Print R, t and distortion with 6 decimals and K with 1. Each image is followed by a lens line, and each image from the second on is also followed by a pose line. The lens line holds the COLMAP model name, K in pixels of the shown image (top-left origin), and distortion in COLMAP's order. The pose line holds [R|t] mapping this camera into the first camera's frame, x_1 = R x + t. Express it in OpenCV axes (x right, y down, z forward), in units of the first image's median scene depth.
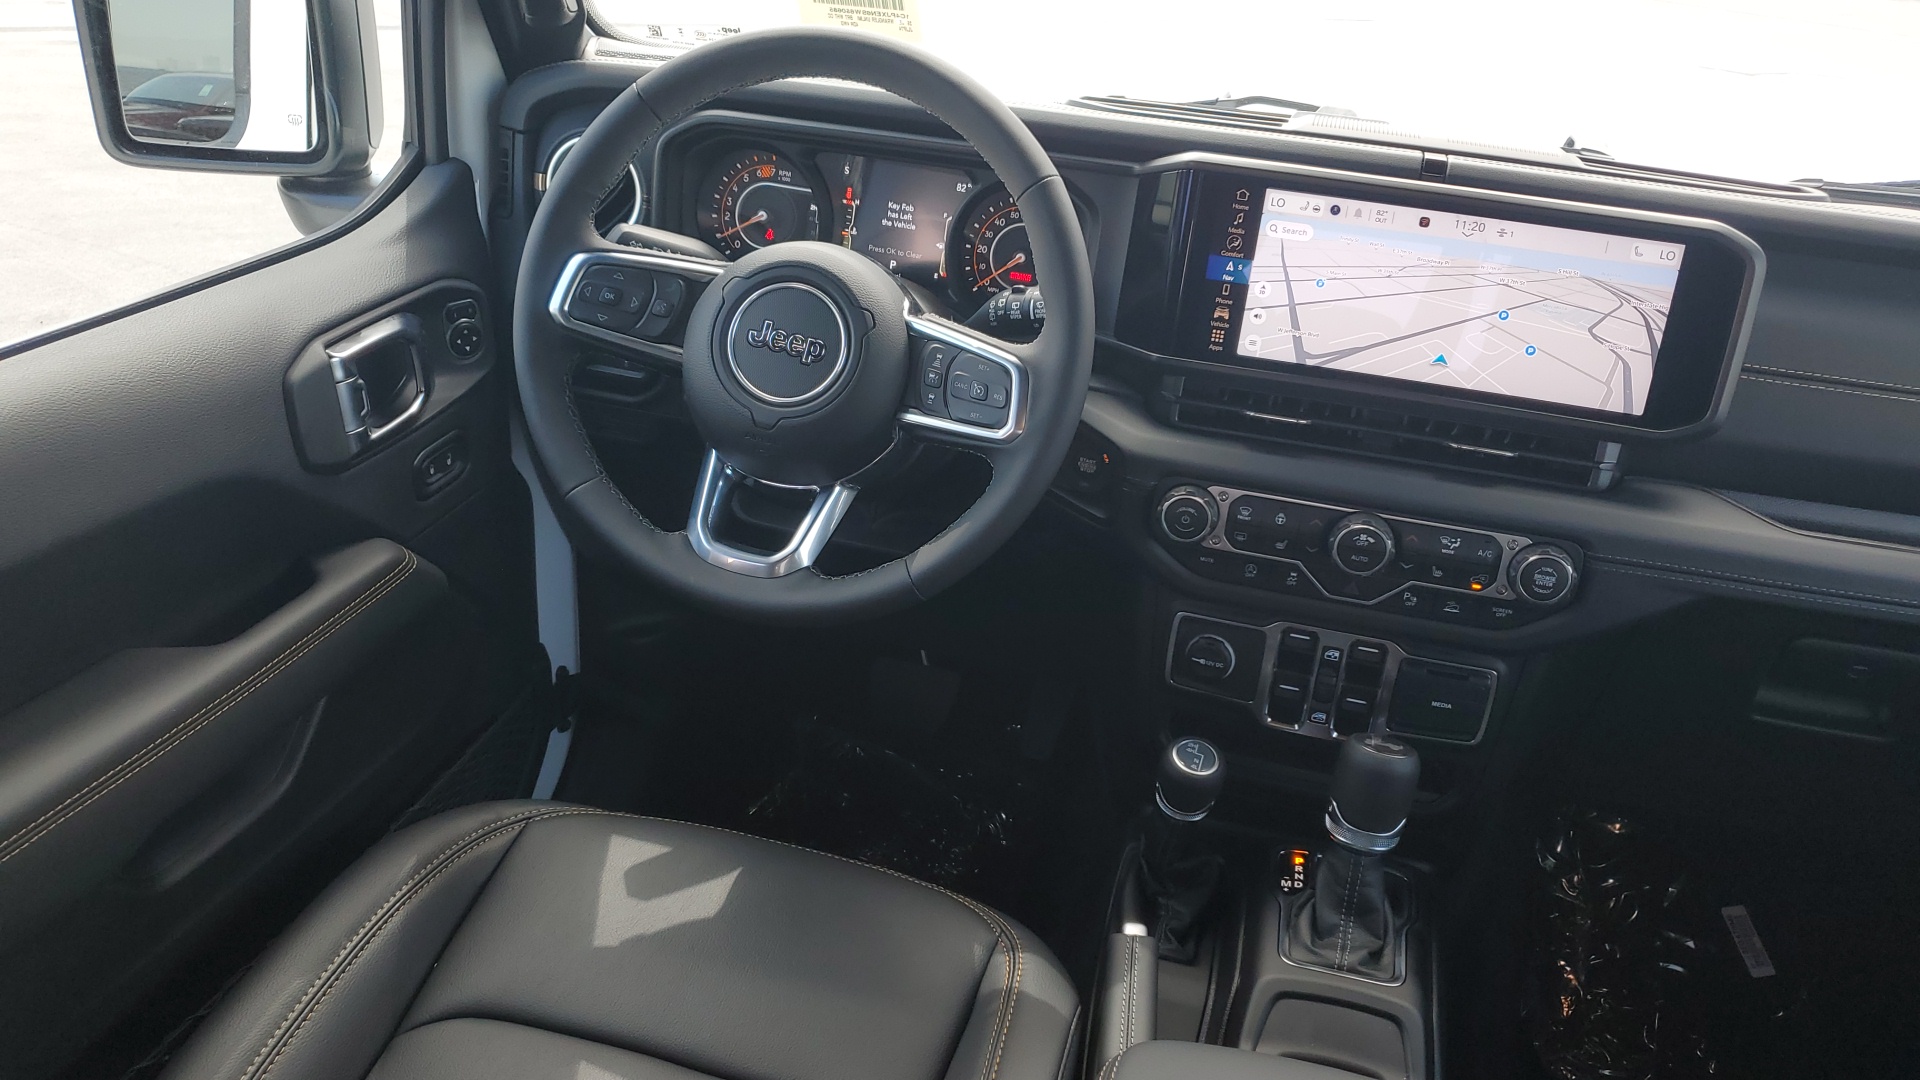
lens RADIAL K [[1424.5, 0, 1003.4], [0, 1424.5, 574.3], [0, 0, 1]] dist [0.059124, -0.059459]
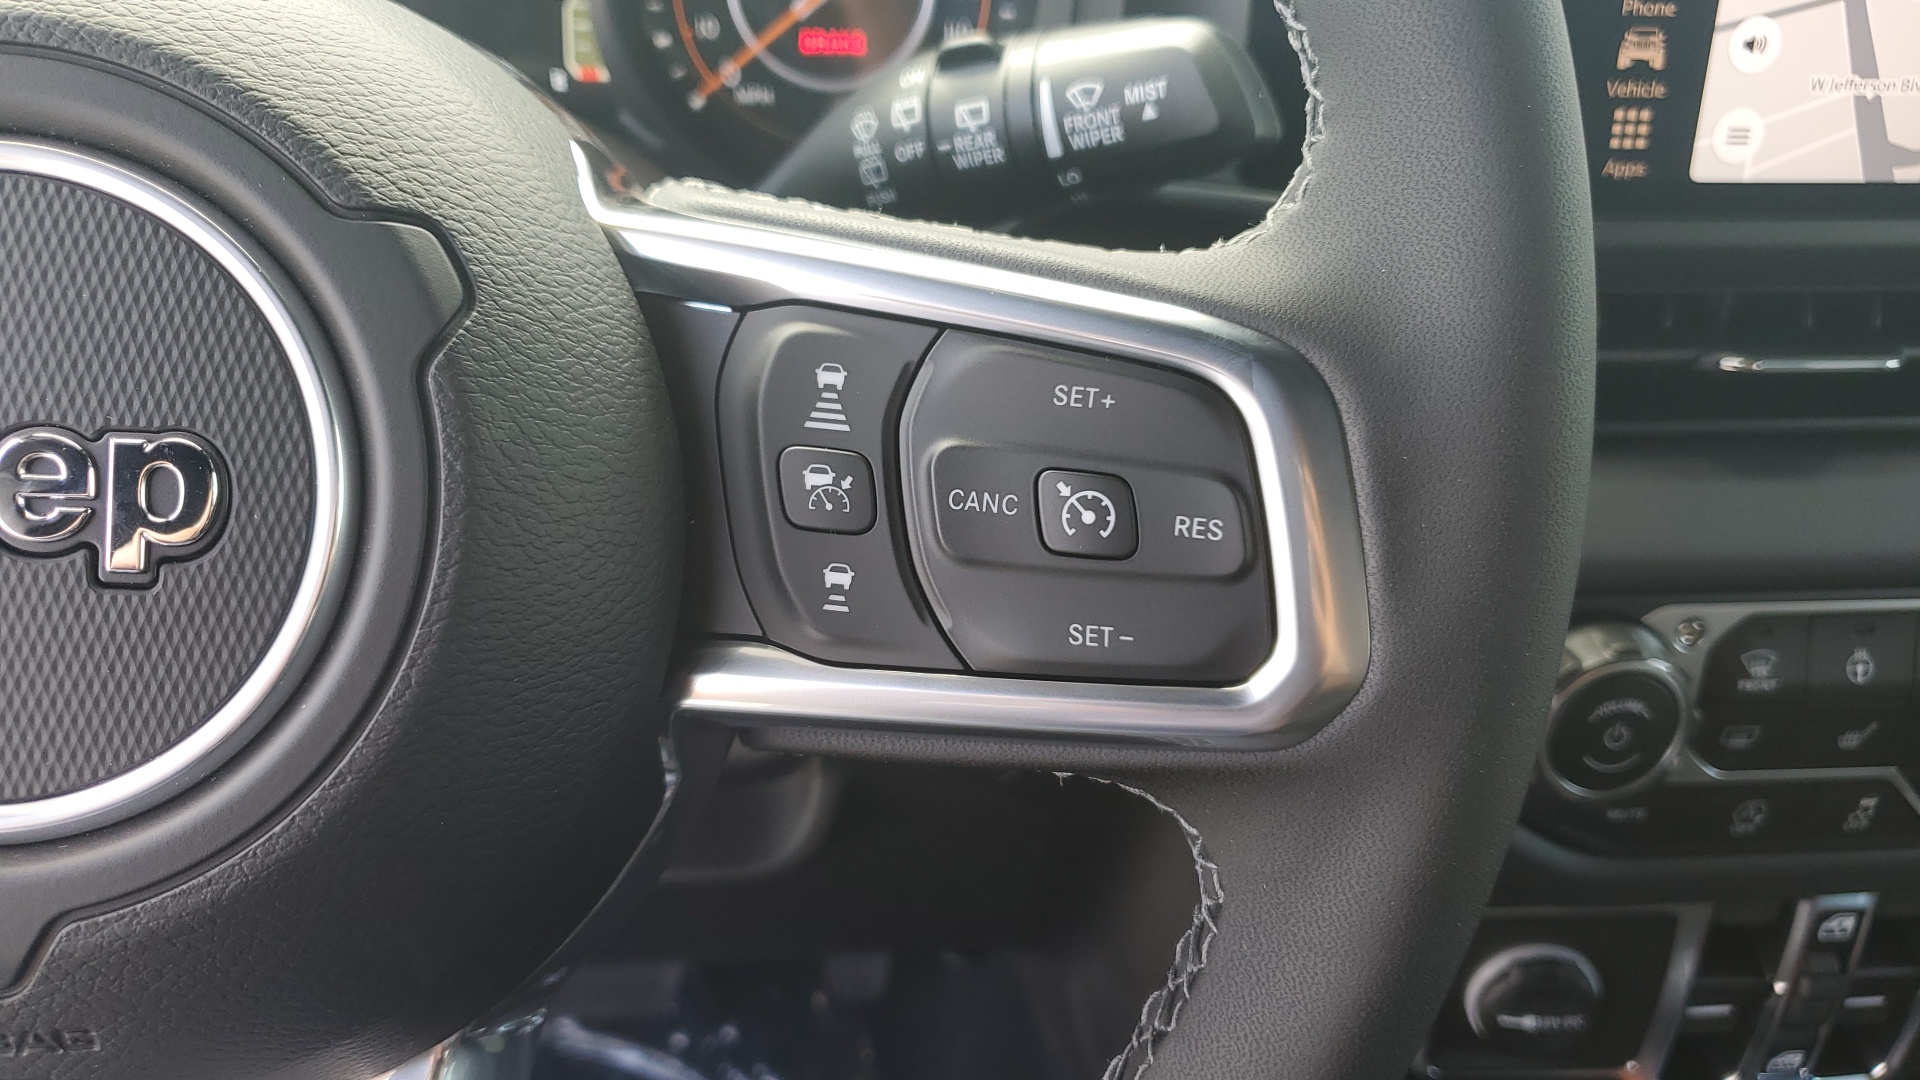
lens RADIAL K [[1488.4, 0, 989.6], [0, 1488.4, 541.5], [0, 0, 1]] dist [0.023461, -0.022253]
pose [[0.936621, -0.209792, 0.280586, -0.082101], [0.189235, 0.976951, 0.098775, -0.137055], [-0.294841, -0.039418, 0.954733, 0.726861]]
